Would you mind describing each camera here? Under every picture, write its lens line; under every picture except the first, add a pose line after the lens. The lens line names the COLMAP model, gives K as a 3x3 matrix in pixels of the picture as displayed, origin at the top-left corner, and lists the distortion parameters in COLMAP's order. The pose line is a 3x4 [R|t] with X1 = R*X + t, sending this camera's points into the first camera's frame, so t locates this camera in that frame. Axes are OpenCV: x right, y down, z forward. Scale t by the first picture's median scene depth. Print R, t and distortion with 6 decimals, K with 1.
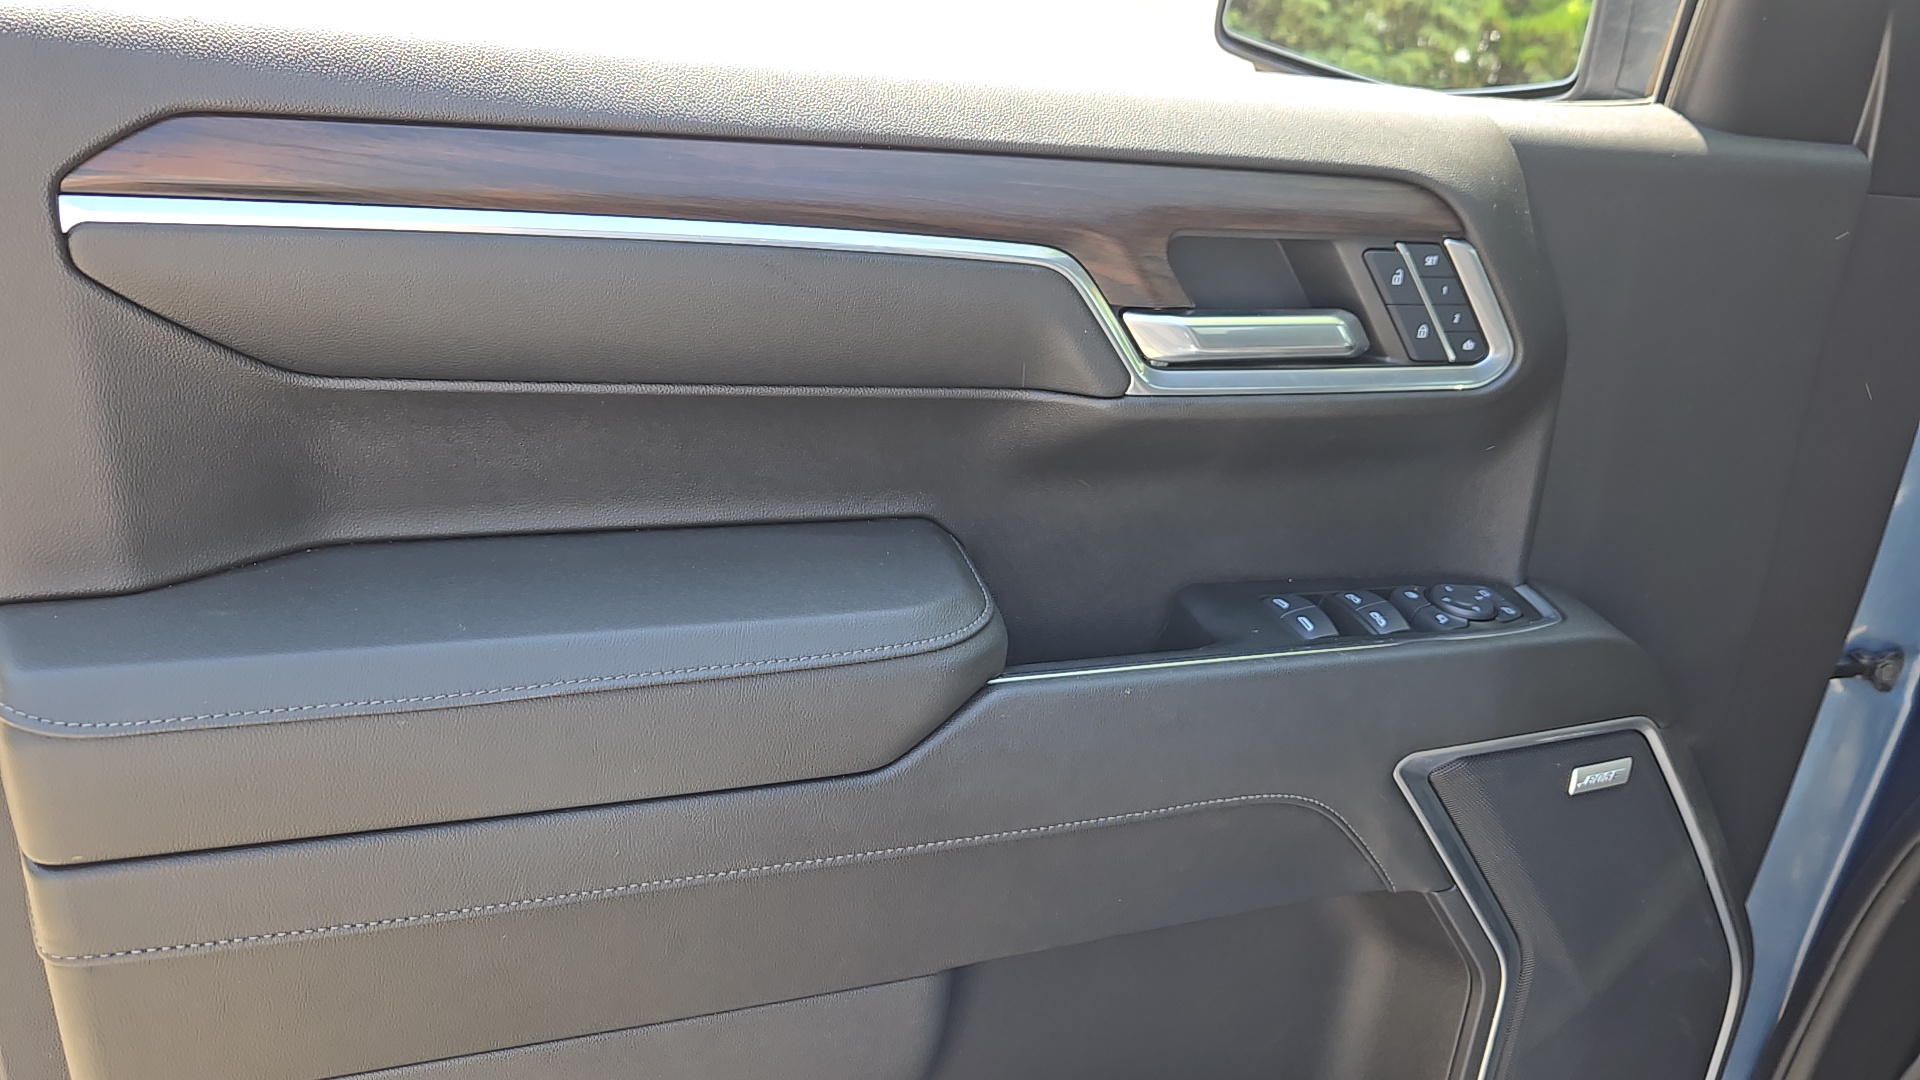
lens RADIAL K [[1600.9, 0, 955.5], [0, 1600.9, 534.1], [0, 0, 1]] dist [0.006899, -0.007905]
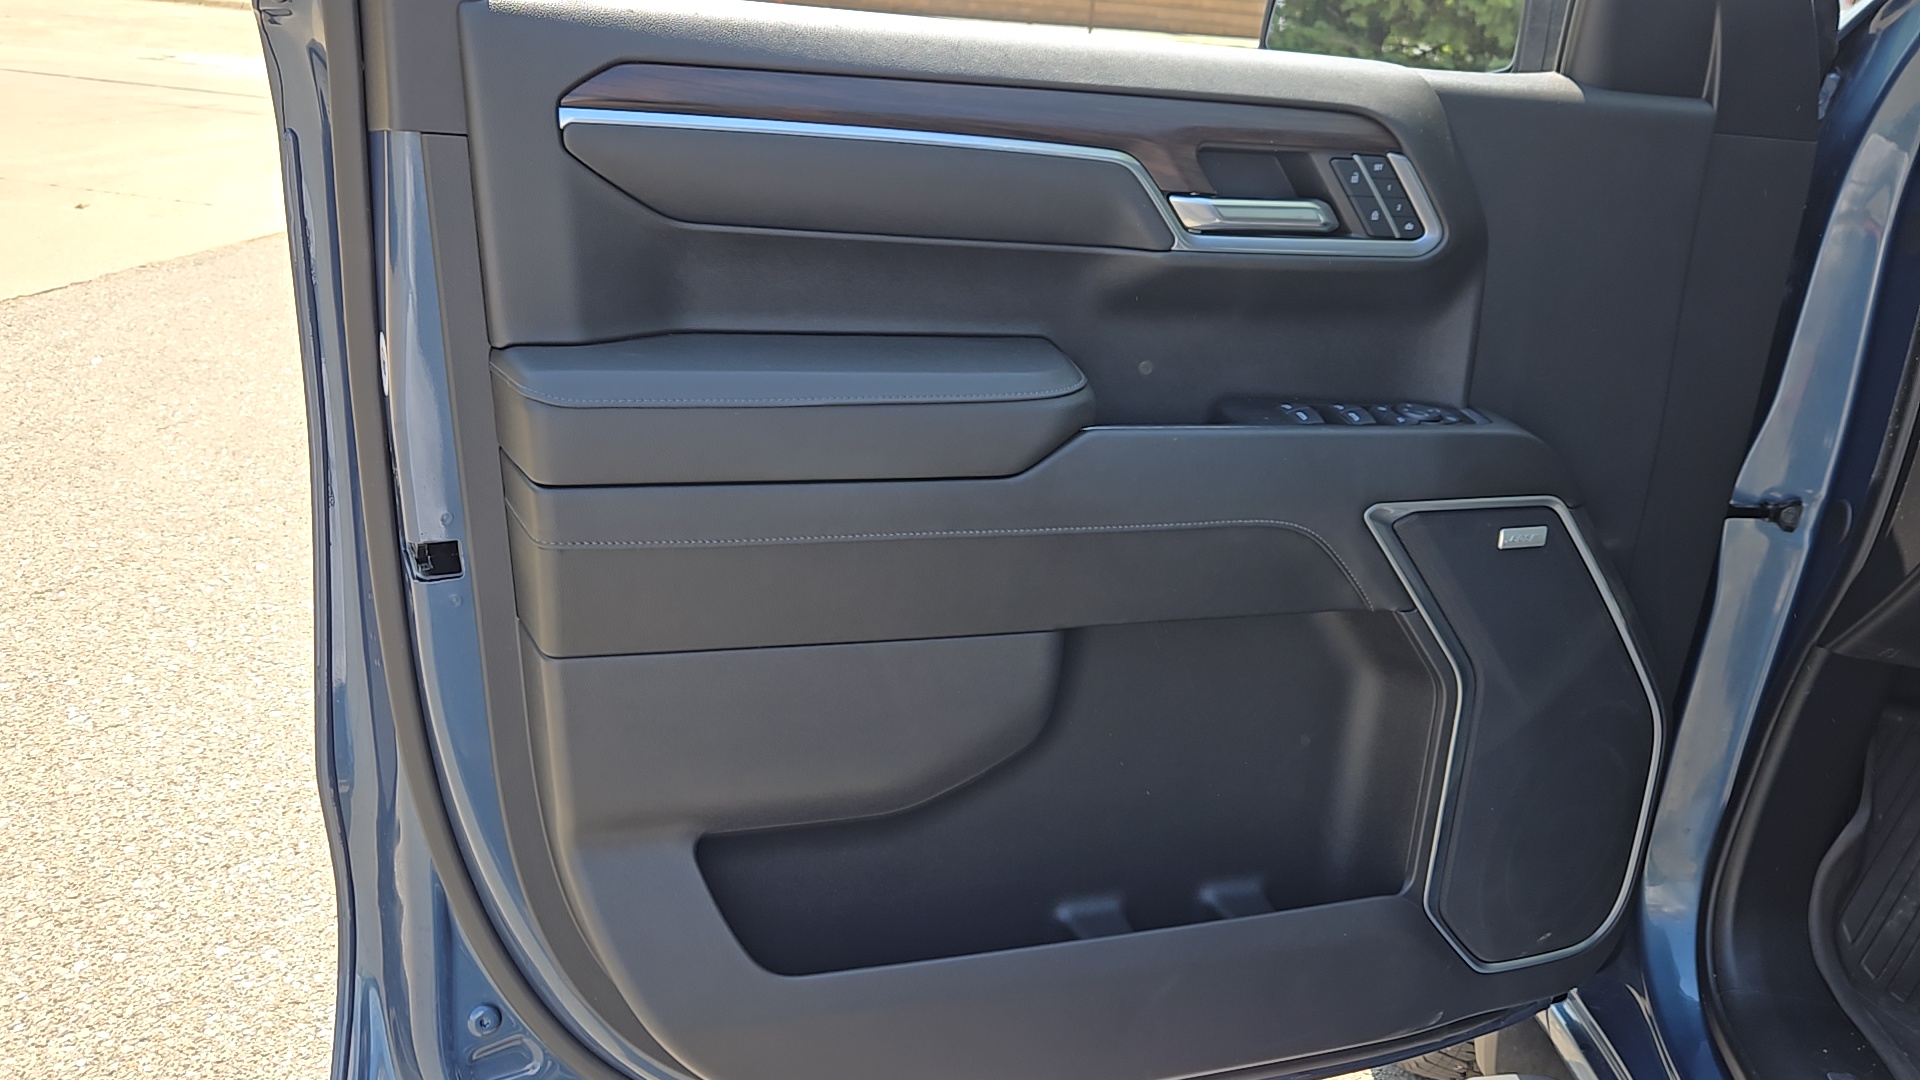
lens RADIAL K [[1591.5, 0, 955.6], [0, 1591.5, 537.2], [0, 0, 1]] dist [0.018609, 0.002194]
pose [[0.996437, -0.005678, -0.084148, 0.023946], [0.000120, 0.997826, -0.065900, 0.280606], [0.084340, 0.065655, 0.994272, -0.515219]]
